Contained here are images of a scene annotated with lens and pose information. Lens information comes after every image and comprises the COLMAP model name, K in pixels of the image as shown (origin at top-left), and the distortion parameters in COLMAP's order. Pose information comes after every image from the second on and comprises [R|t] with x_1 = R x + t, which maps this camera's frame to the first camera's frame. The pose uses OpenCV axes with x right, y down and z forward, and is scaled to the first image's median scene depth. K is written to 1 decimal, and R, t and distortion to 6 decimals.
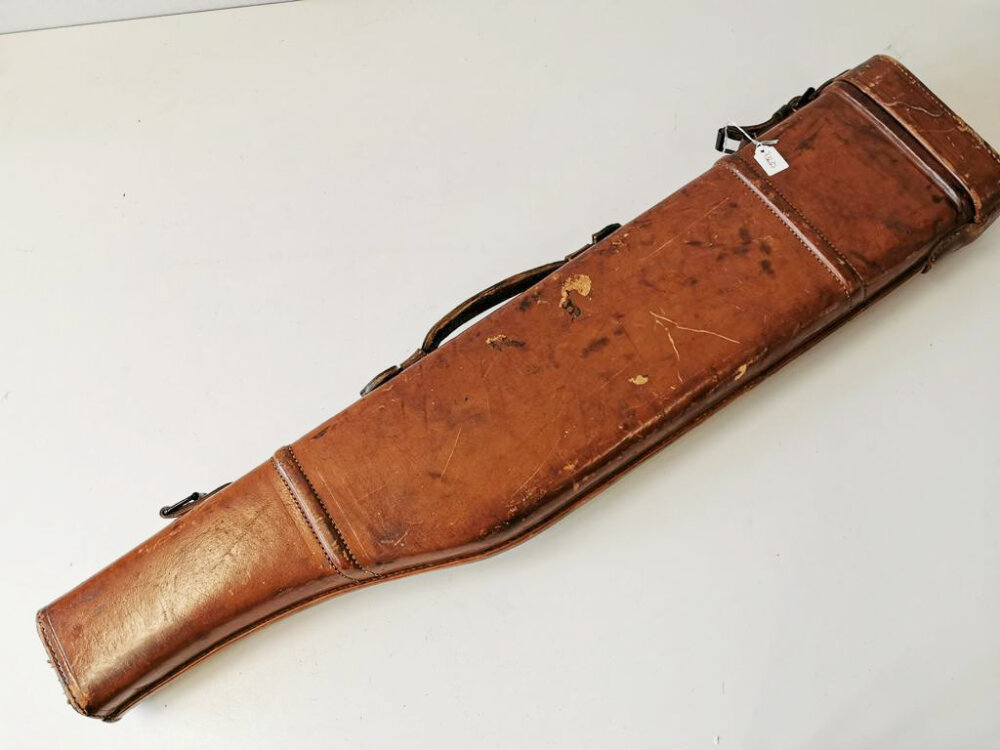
lens RADIAL K [[792.4, 0, 498.6], [0, 792.4, 375.7], [0, 0, 1]] dist [0.031597, -0.067347]
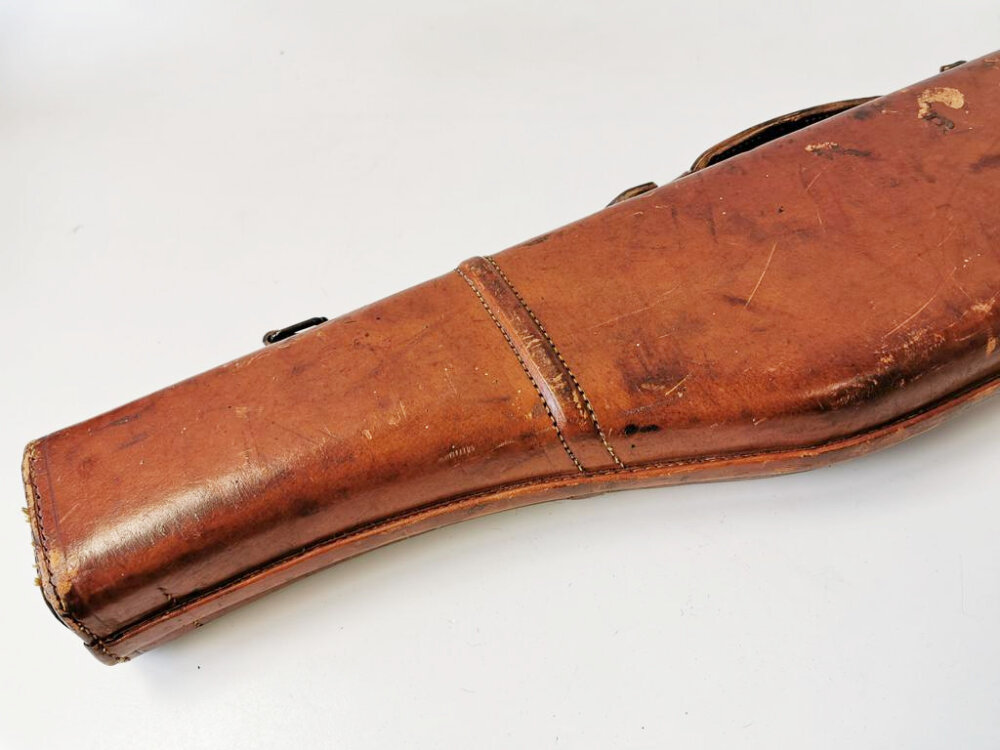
lens RADIAL K [[792.4, 0, 491.7], [0, 792.4, 375.6], [0, 0, 1]] dist [0.031597, -0.067347]
pose [[0.988678, 0.109258, -0.102854, -0.189061], [-0.132918, 0.955761, -0.262399, 0.350722], [0.069635, 0.273099, 0.959462, 0.440490]]
